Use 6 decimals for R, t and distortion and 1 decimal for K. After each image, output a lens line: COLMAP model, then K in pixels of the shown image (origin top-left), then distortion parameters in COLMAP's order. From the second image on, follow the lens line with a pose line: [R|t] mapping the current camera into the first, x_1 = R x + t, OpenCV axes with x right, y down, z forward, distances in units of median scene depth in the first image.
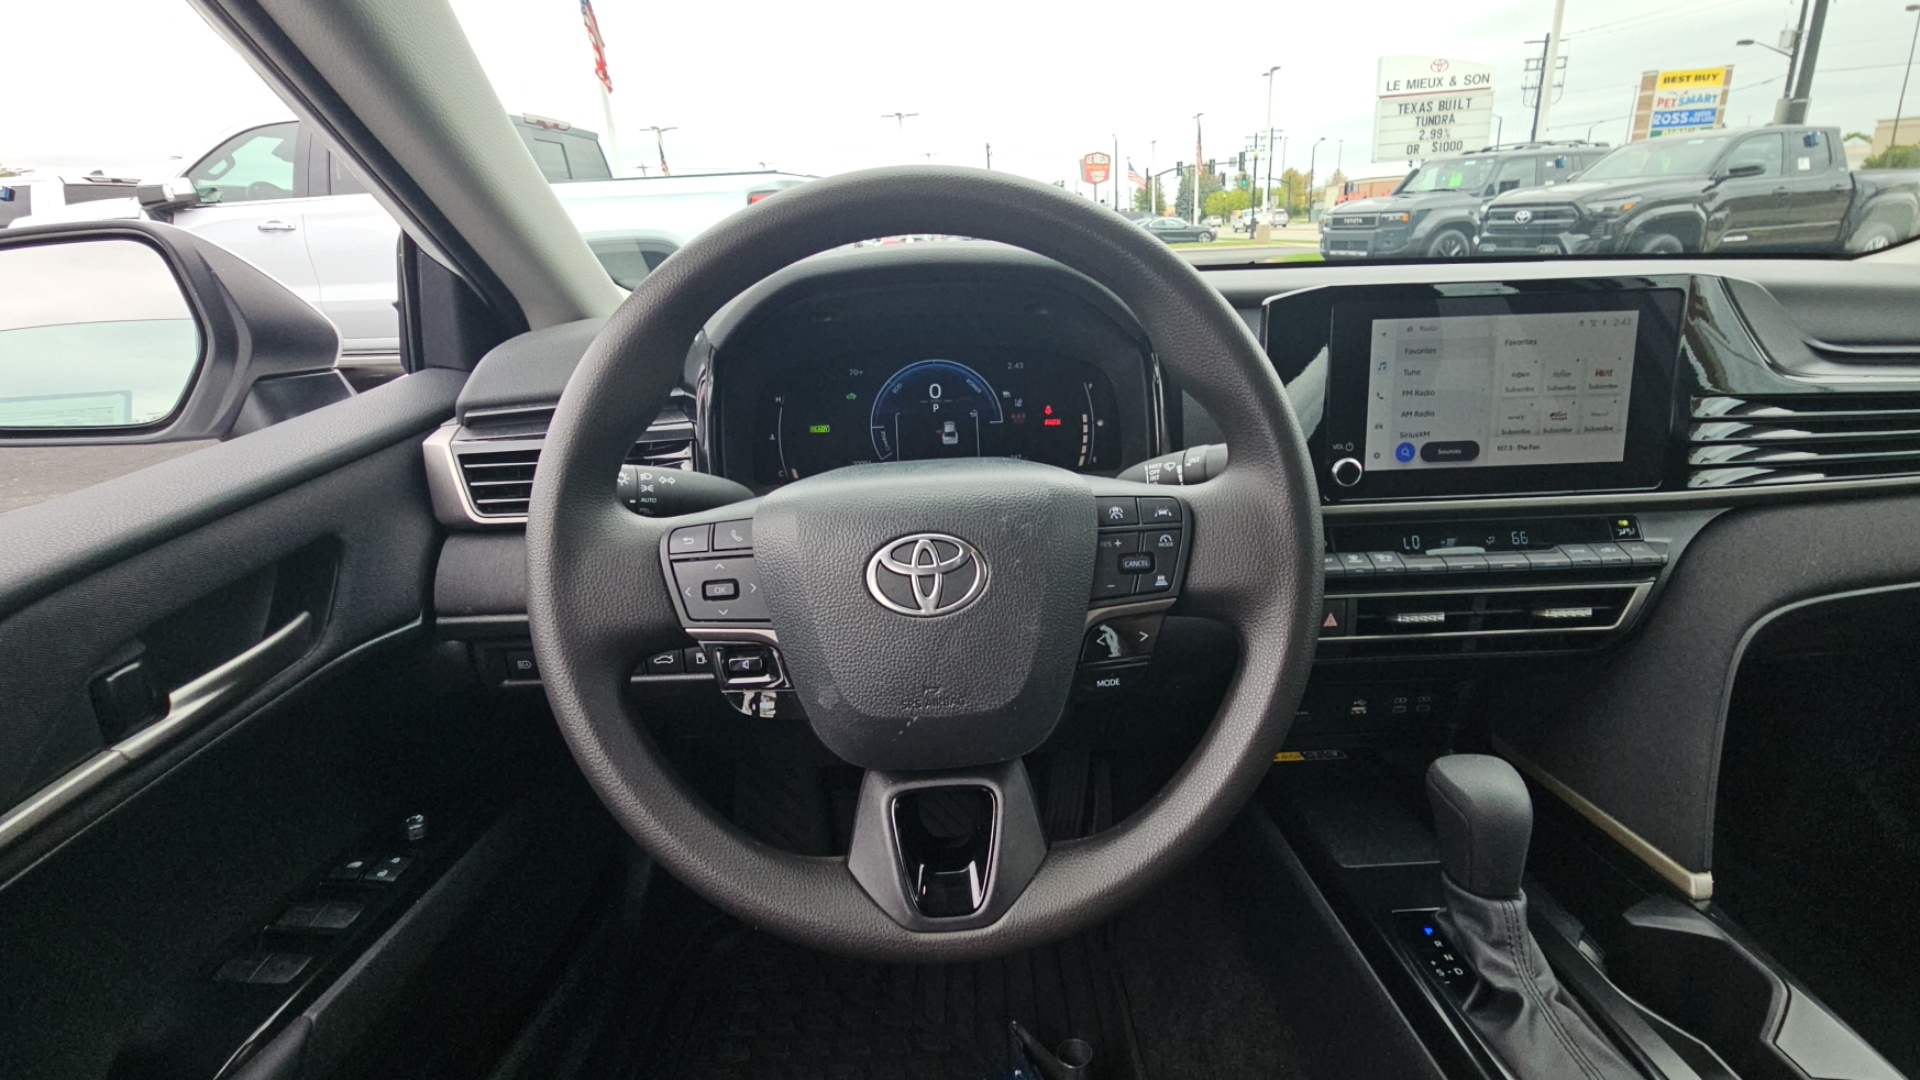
lens RADIAL K [[857.1, 0, 979.4], [0, 857.1, 545.3], [0, 0, 1]] dist [0.010697, -0.008136]
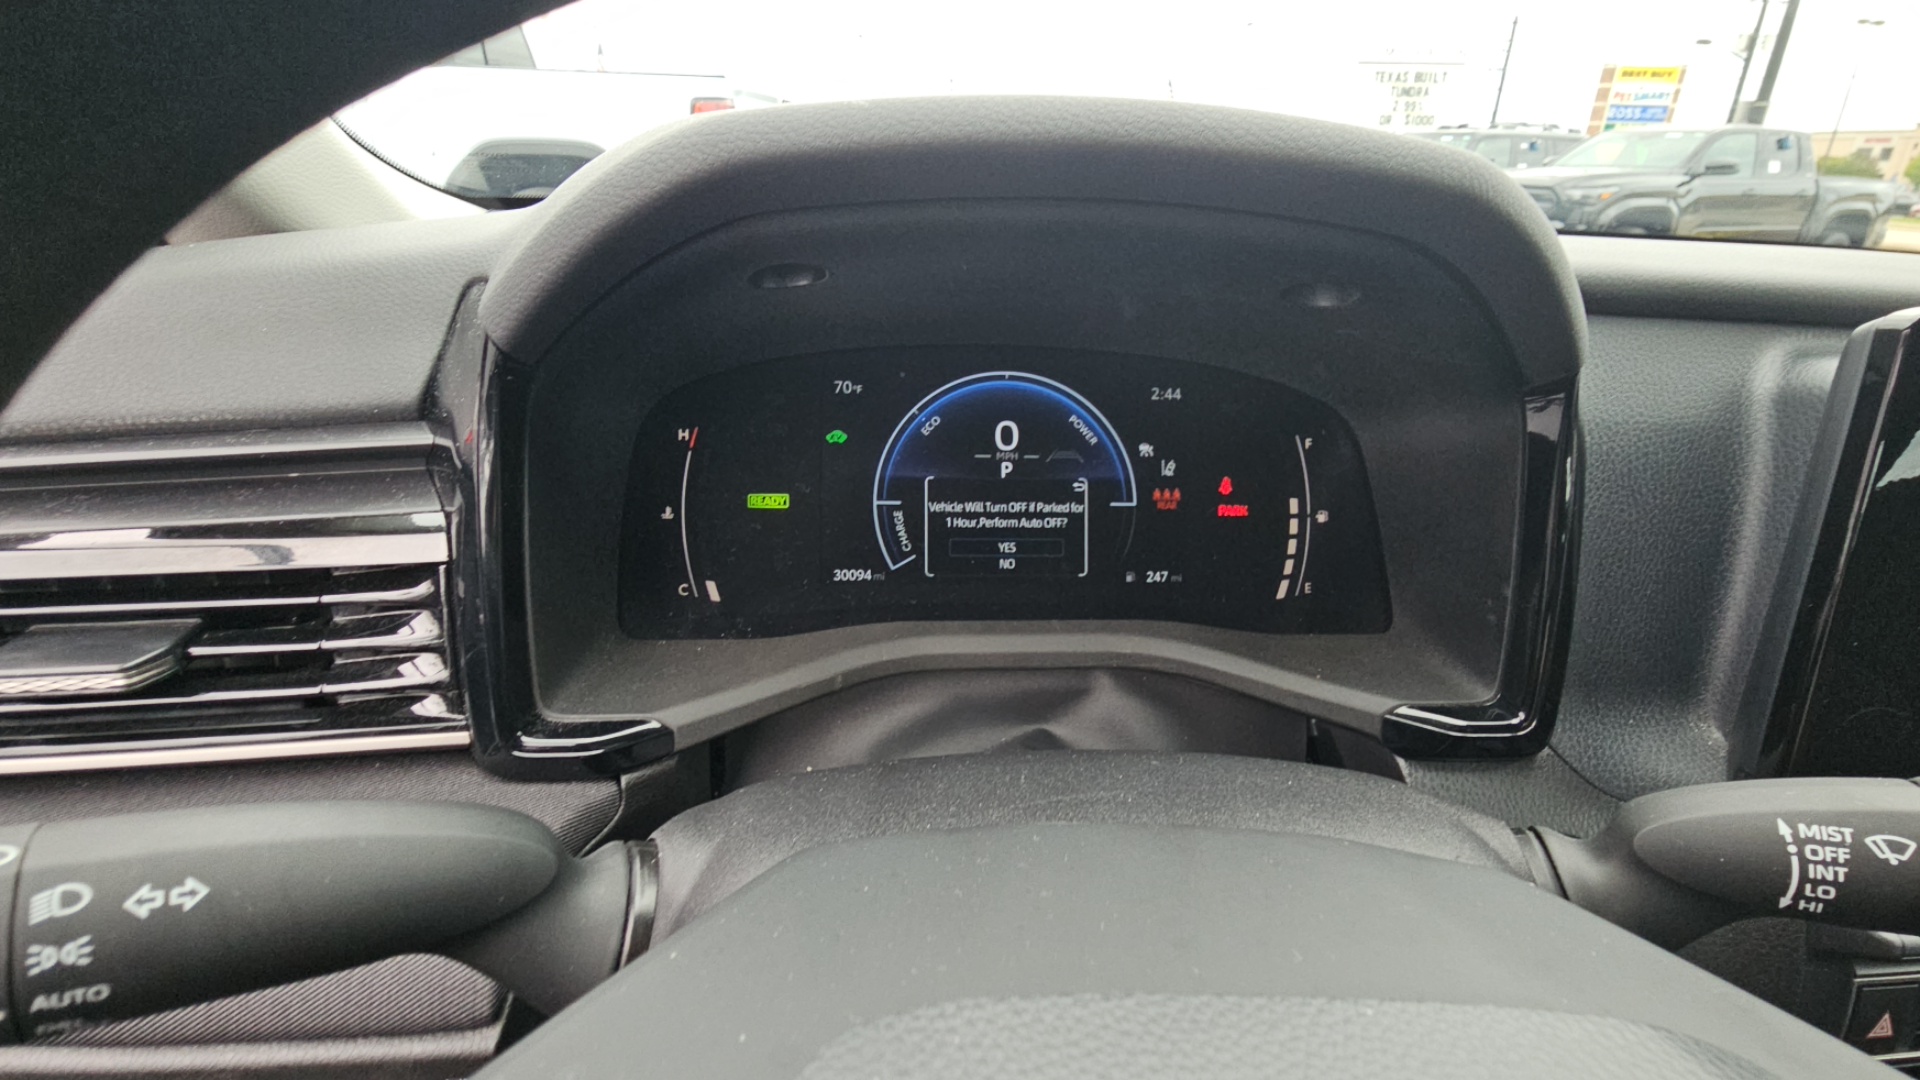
lens RADIAL K [[857.1, 0, 978.8], [0, 857.1, 550.1], [0, 0, 1]] dist [0.010697, -0.008136]
pose [[0.996272, 0.050378, 0.070027, -0.099582], [-0.054709, 0.996614, 0.061375, -0.143336], [-0.066697, -0.064977, 0.995655, 0.503318]]
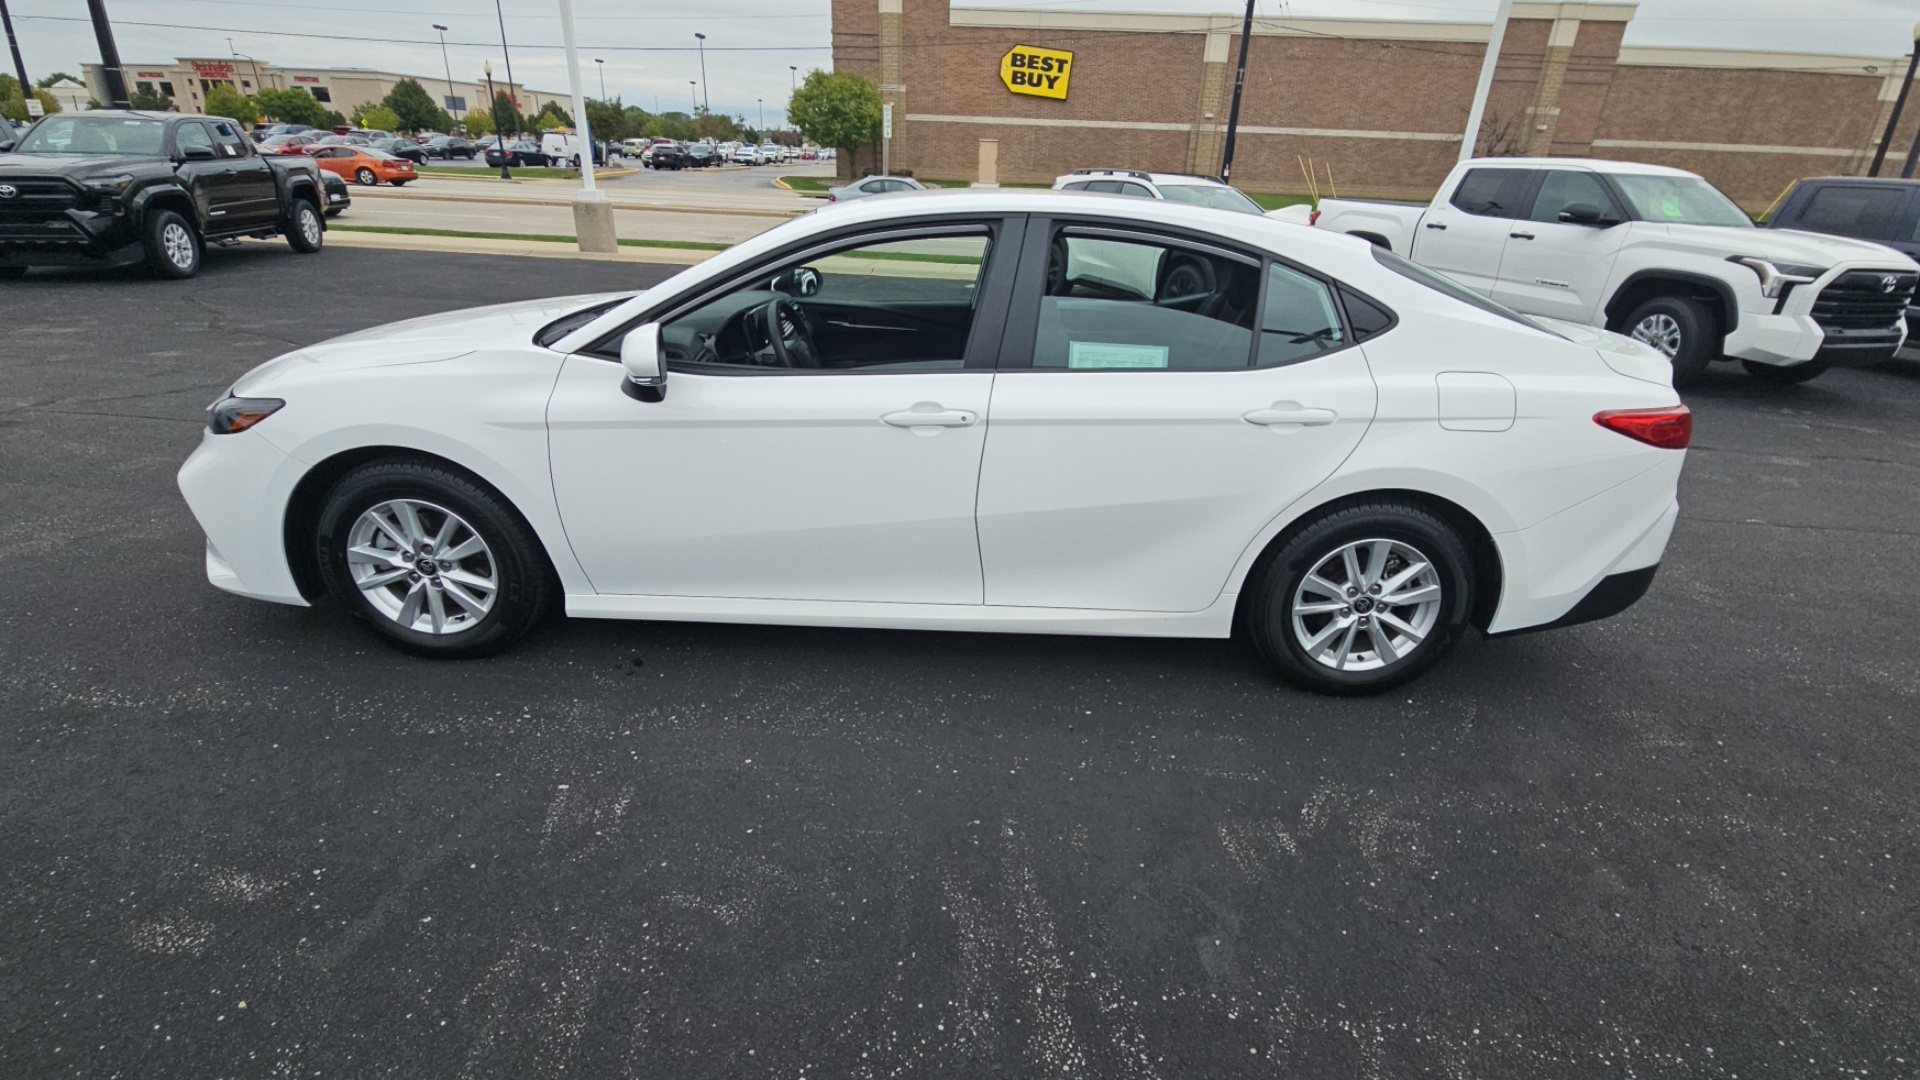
lens RADIAL K [[857.1, 0, 982.5], [0, 857.1, 543.7], [0, 0, 1]] dist [0.010697, -0.008136]
pose [[0.051694, -0.356897, 0.932712, -4.056056], [0.303852, 0.895302, 0.325742, -0.247572], [-0.951316, 0.266568, 0.154725, -0.632592]]
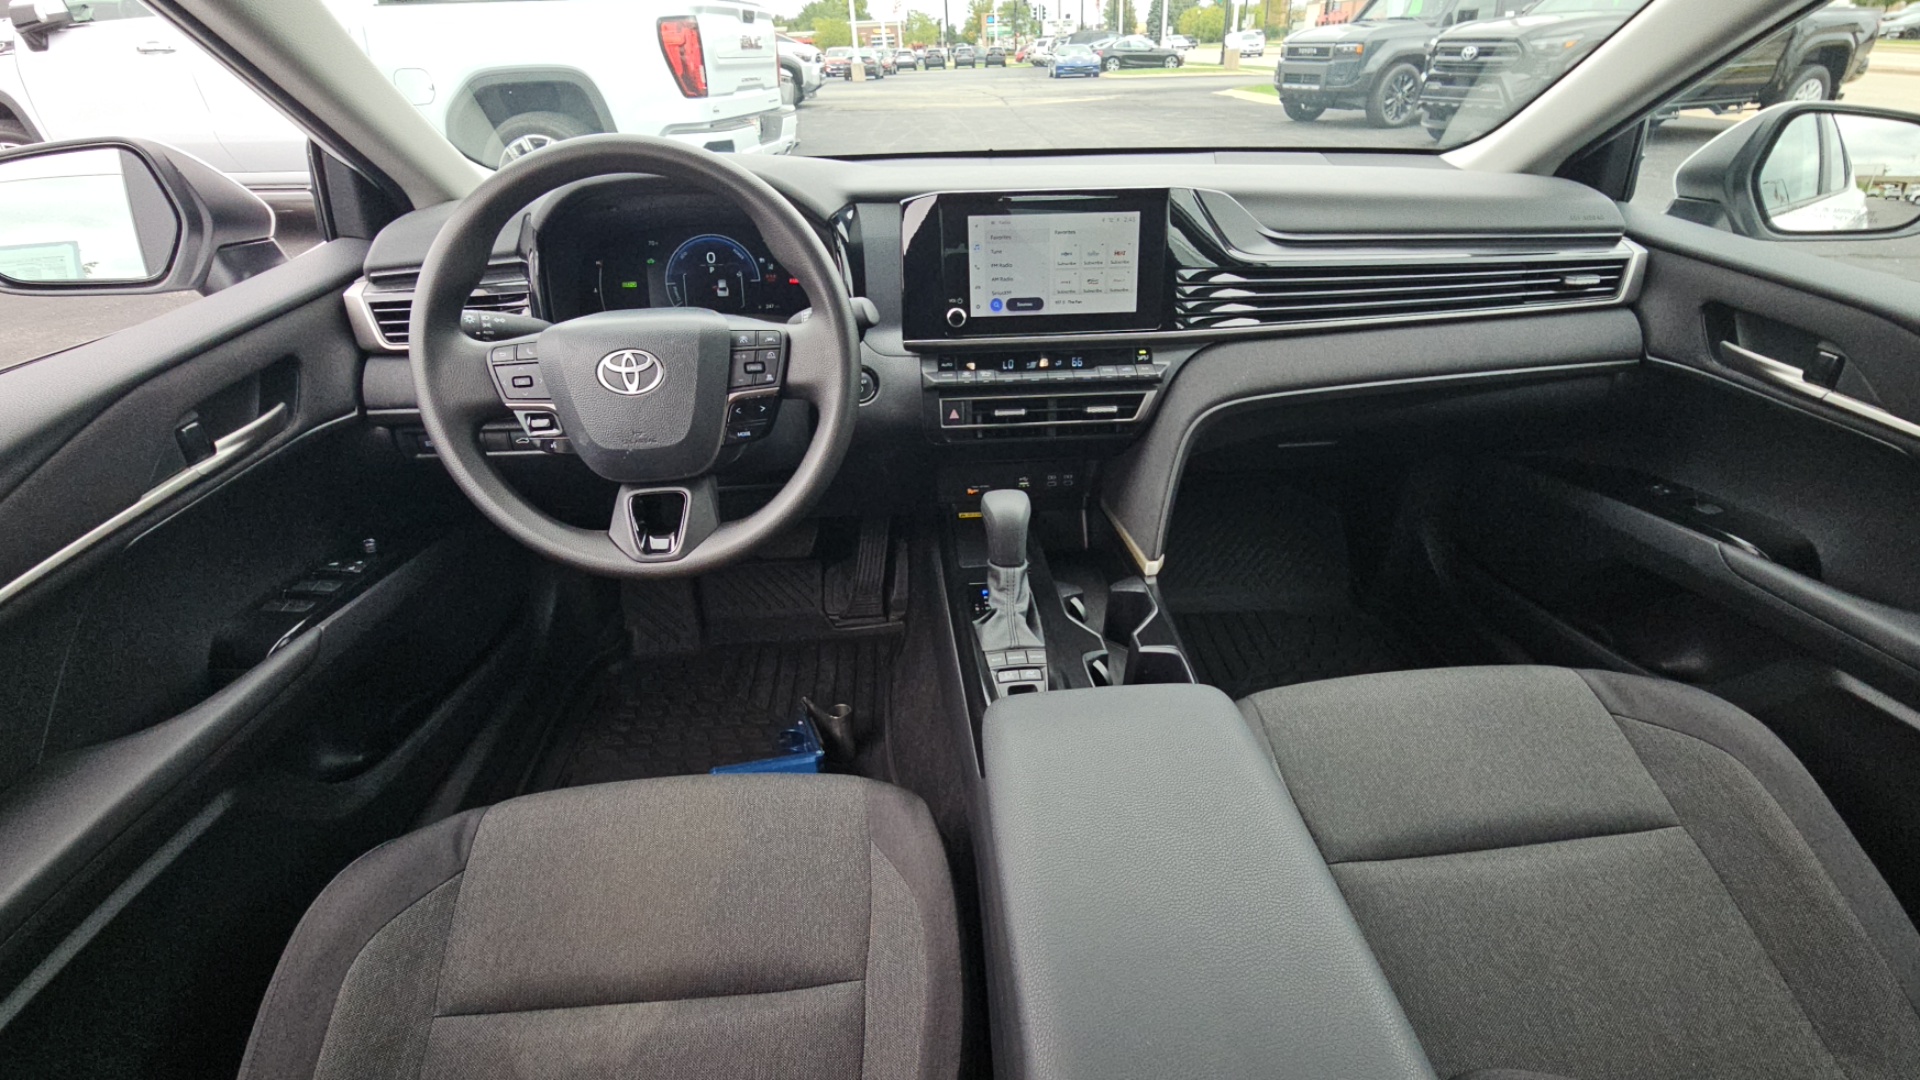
lens RADIAL K [[857.1, 0, 979.2], [0, 857.1, 545.1], [0, 0, 1]] dist [0.010697, -0.008136]
pose [[0.998972, -0.007413, 0.044713, 0.325348], [-0.000401, 0.985050, 0.172268, 0.044029], [-0.045321, -0.172109, 0.984035, -0.501538]]
